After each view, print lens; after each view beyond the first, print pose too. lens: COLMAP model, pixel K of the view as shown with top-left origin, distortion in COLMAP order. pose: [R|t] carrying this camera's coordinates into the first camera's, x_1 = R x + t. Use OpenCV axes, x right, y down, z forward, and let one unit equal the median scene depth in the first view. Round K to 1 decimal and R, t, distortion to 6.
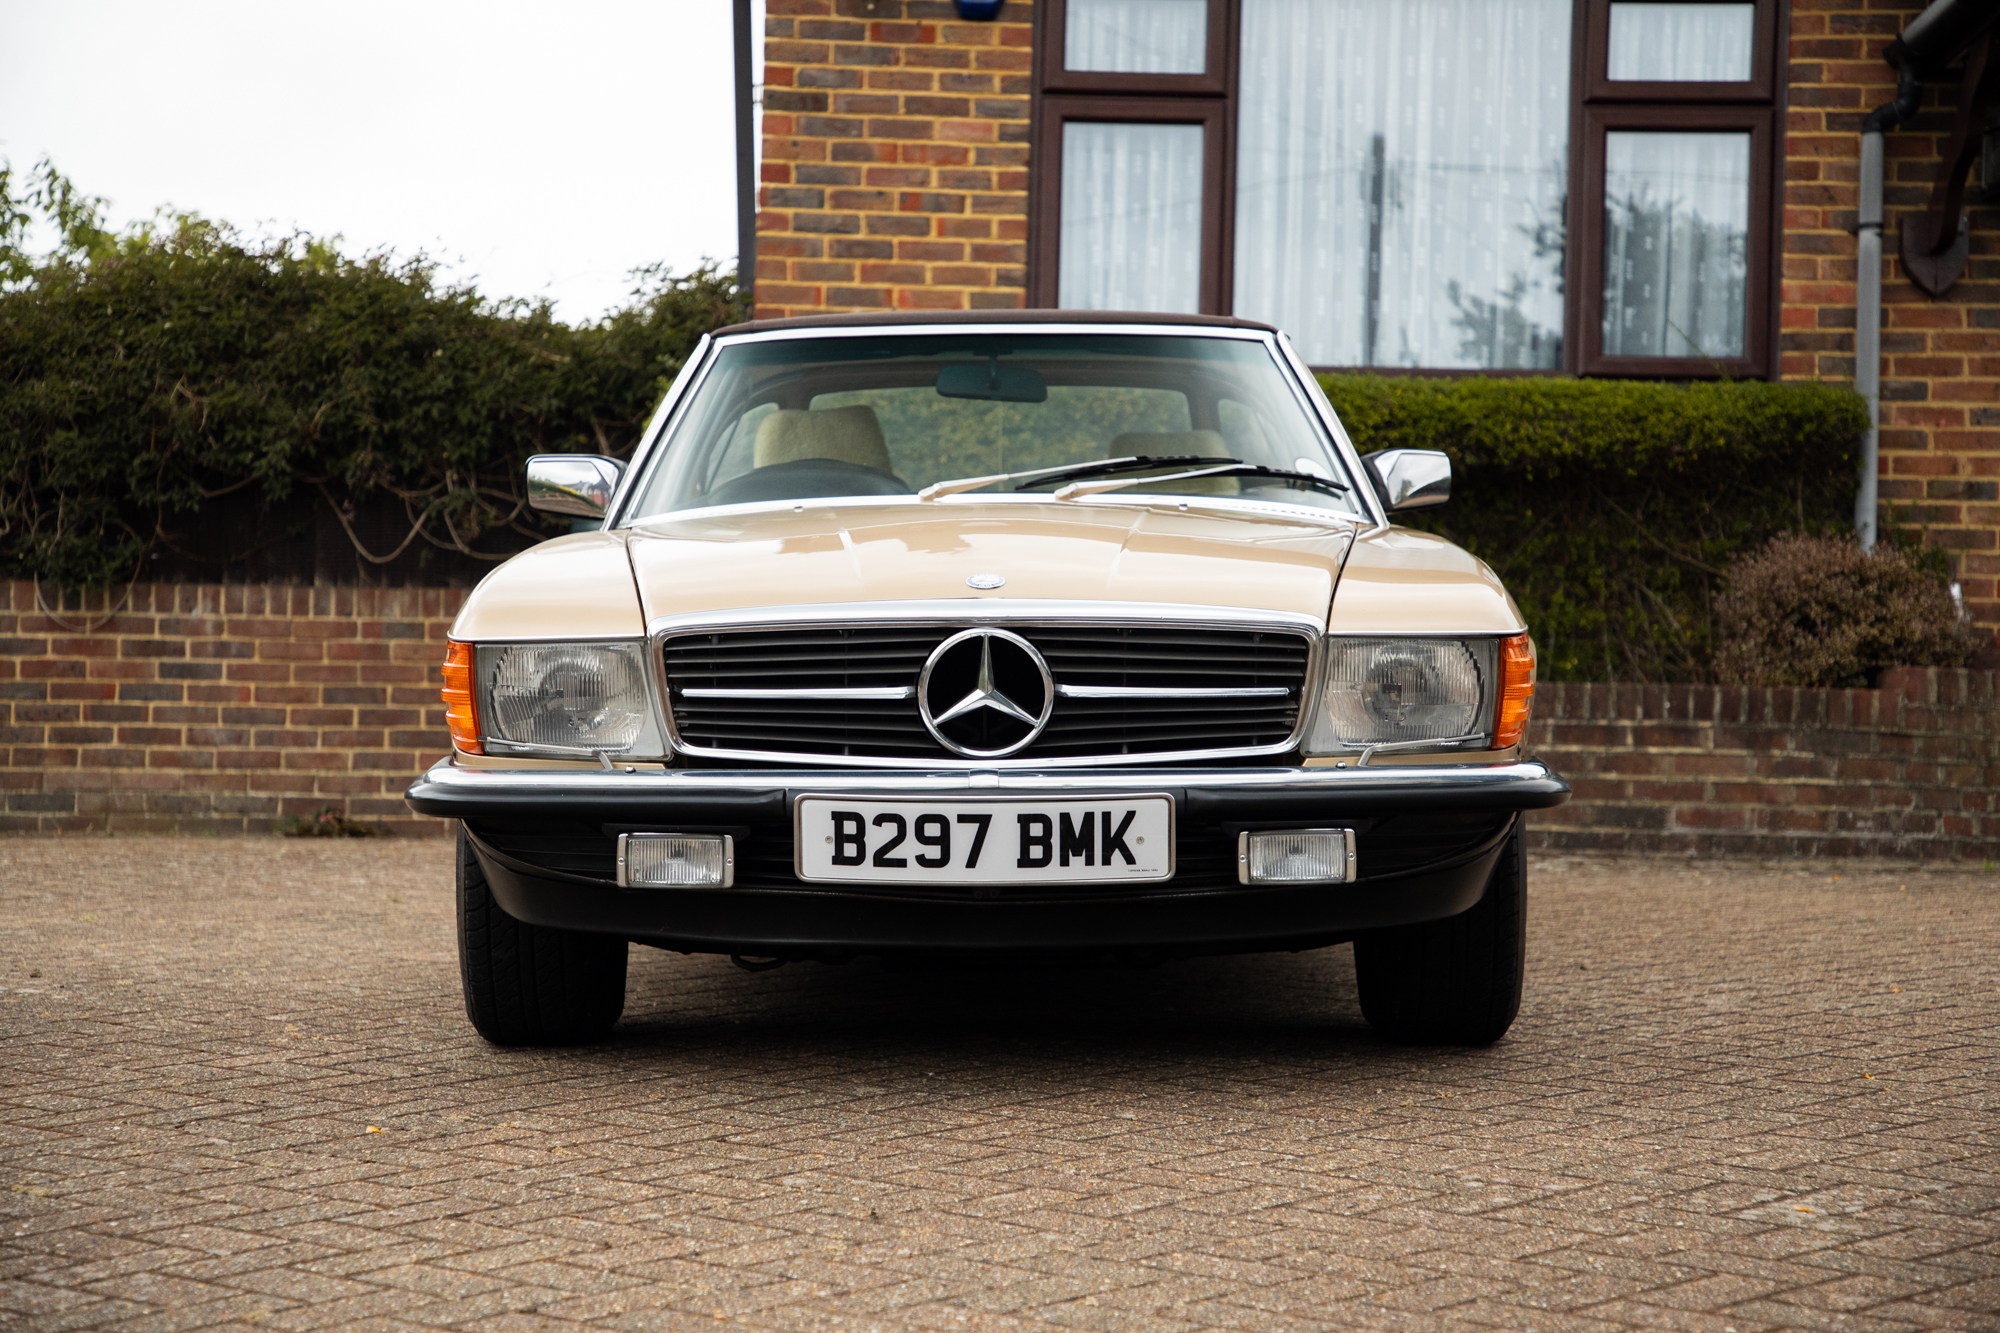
lens RADIAL K [[3778.8, 0, 1000.0], [0, 3778.8, 666.5], [0, 0, 1]] dist [0.417425, -0.015980]
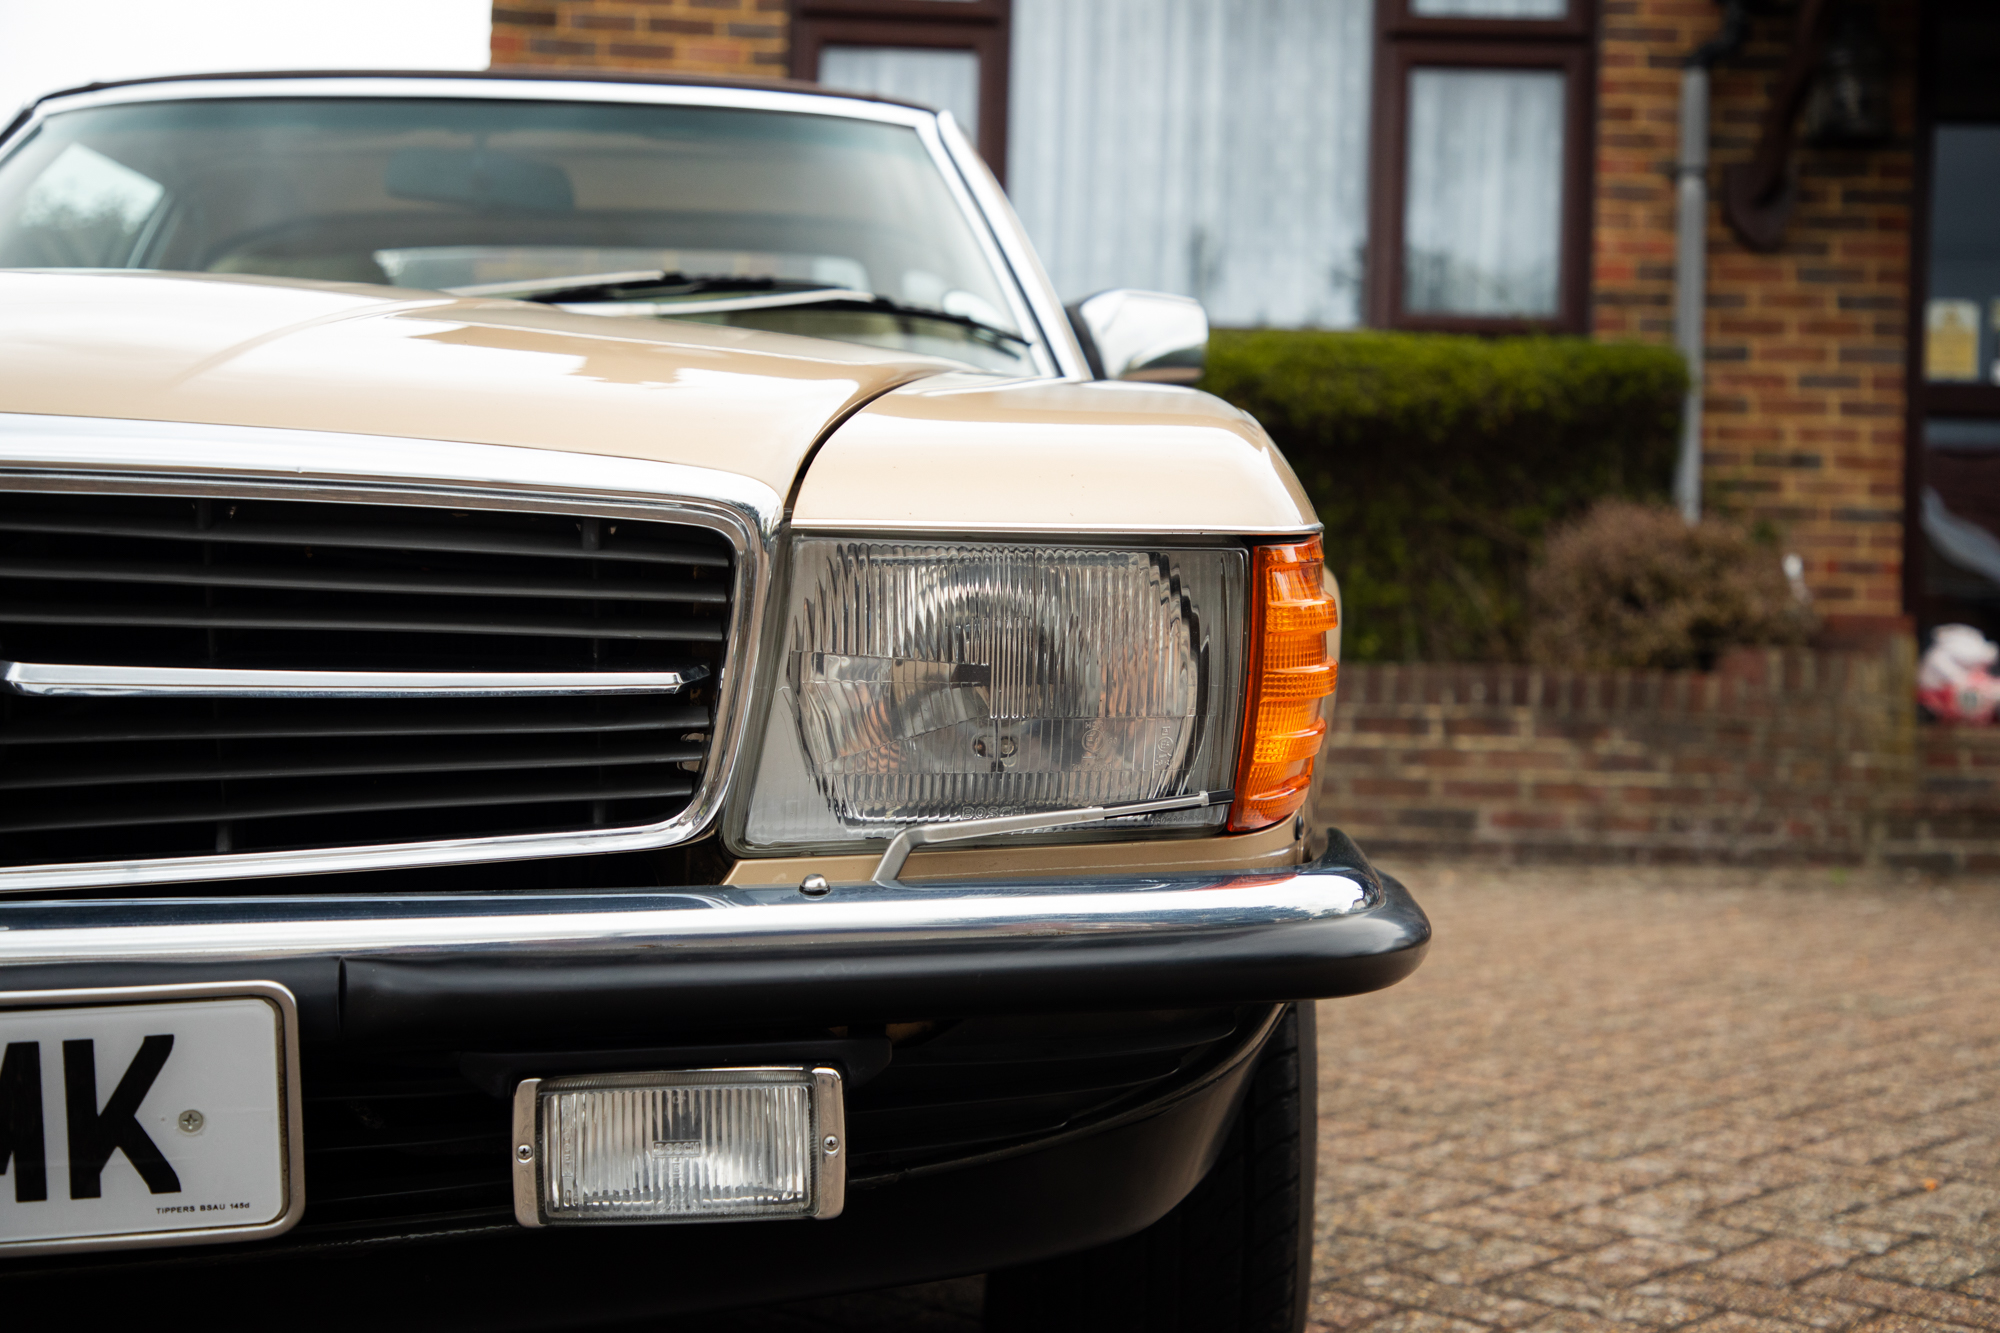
lens RADIAL K [[2729.7, 0, 1000.0], [0, 2729.7, 666.5], [0, 0, 1]] dist [0.248302, 0.006191]
pose [[0.999781, 0.005909, 0.020084, 0.047069], [-0.006009, 0.999970, 0.004953, 0.001653], [-0.020054, -0.005073, 0.999786, 0.338785]]
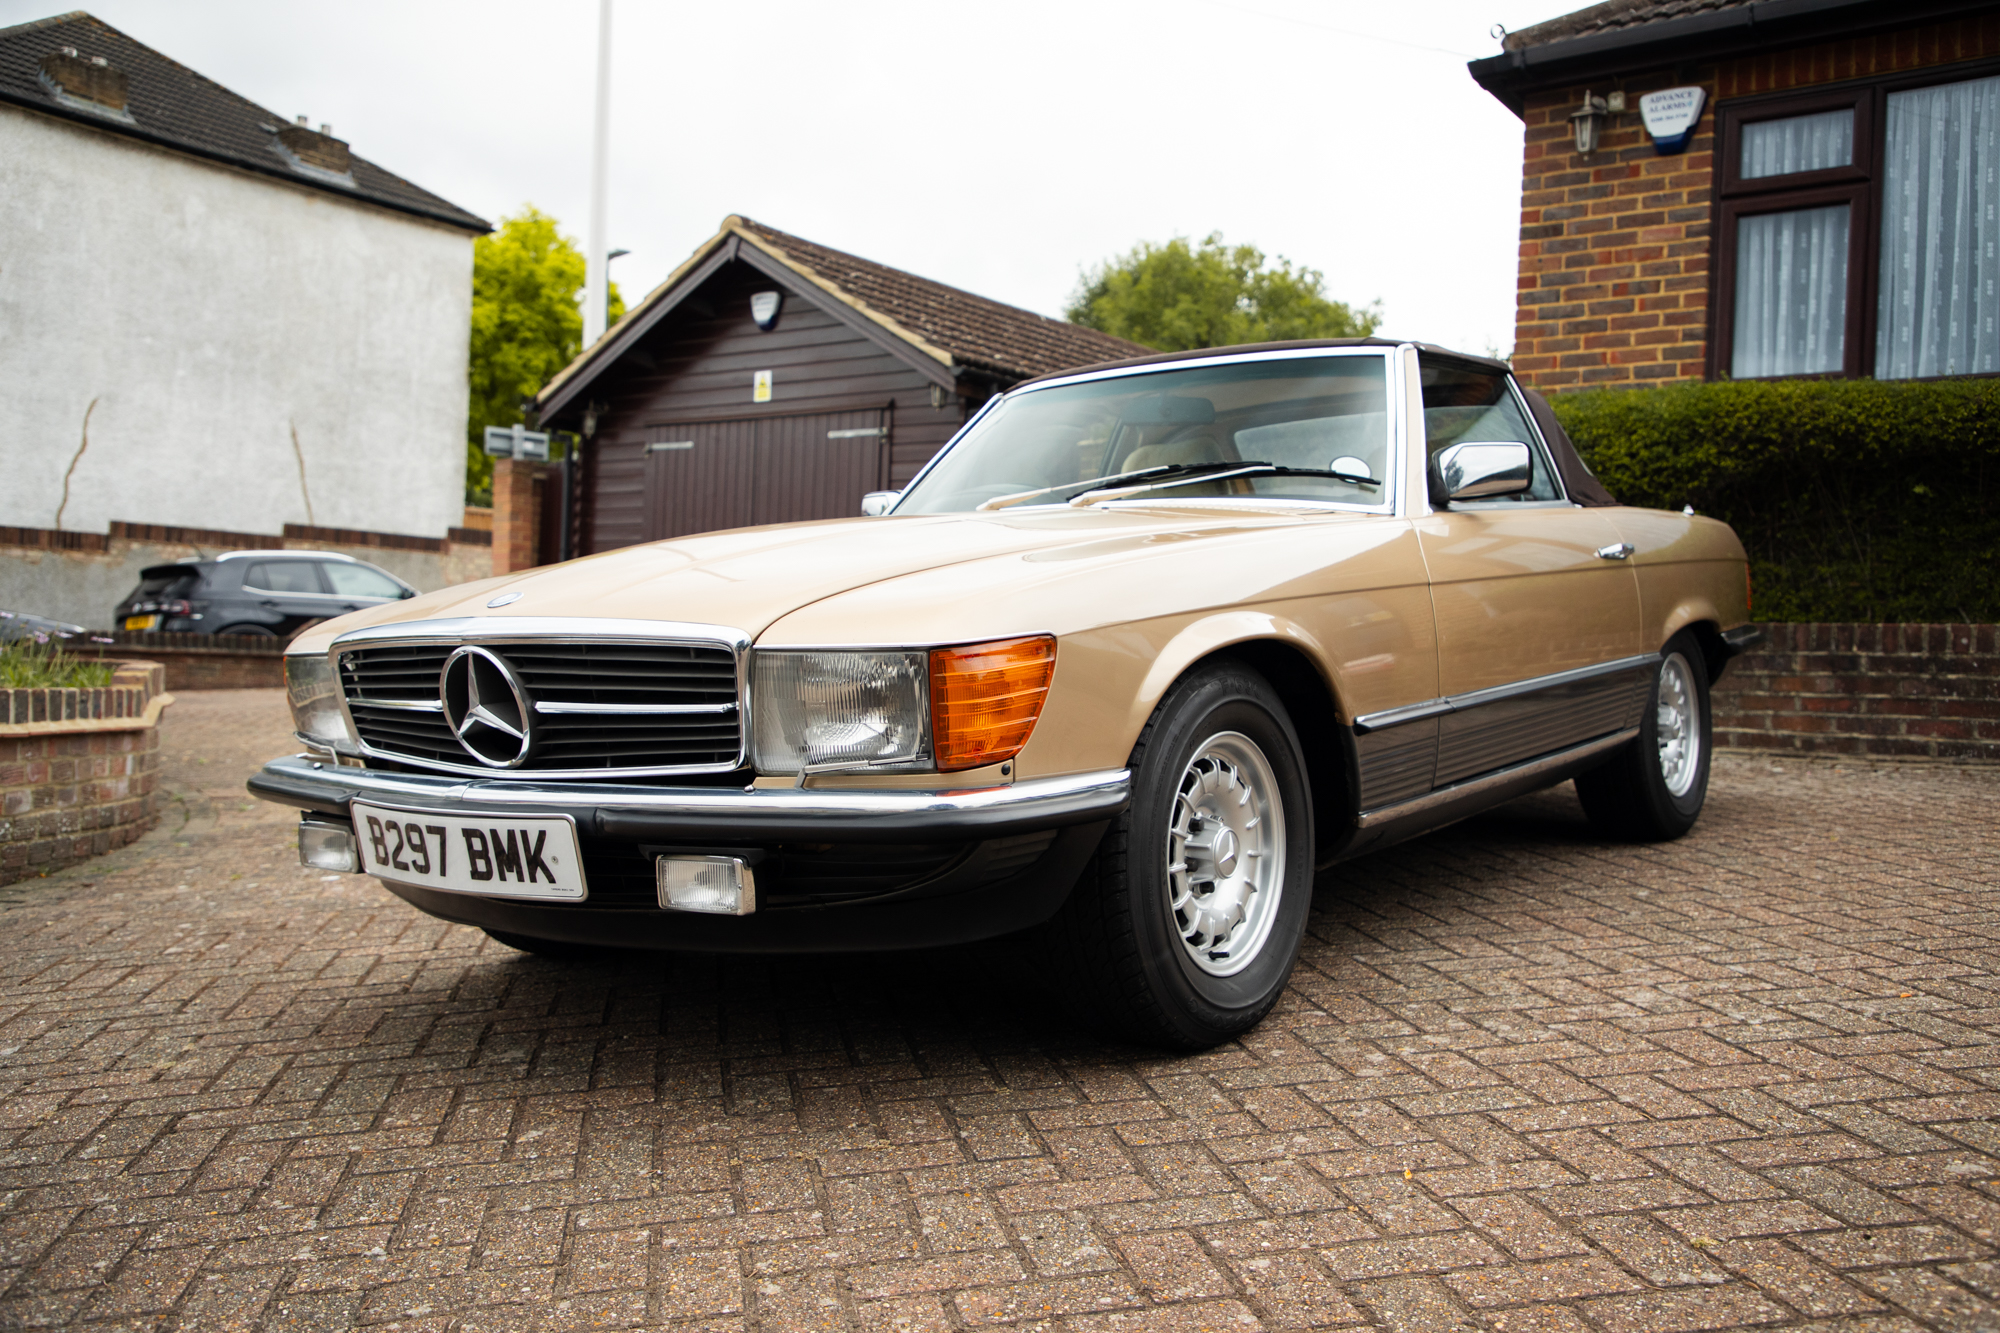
lens RADIAL K [[1769.6, 0, 1000.0], [0, 1769.6, 666.5], [0, 0, 1]] dist [0.051173, 0.009562]
pose [[0.808640, 0.003076, -0.588296, 0.183524], [0.020988, 0.999199, 0.034072, -0.008222], [0.587930, -0.039899, 0.807928, 0.314445]]
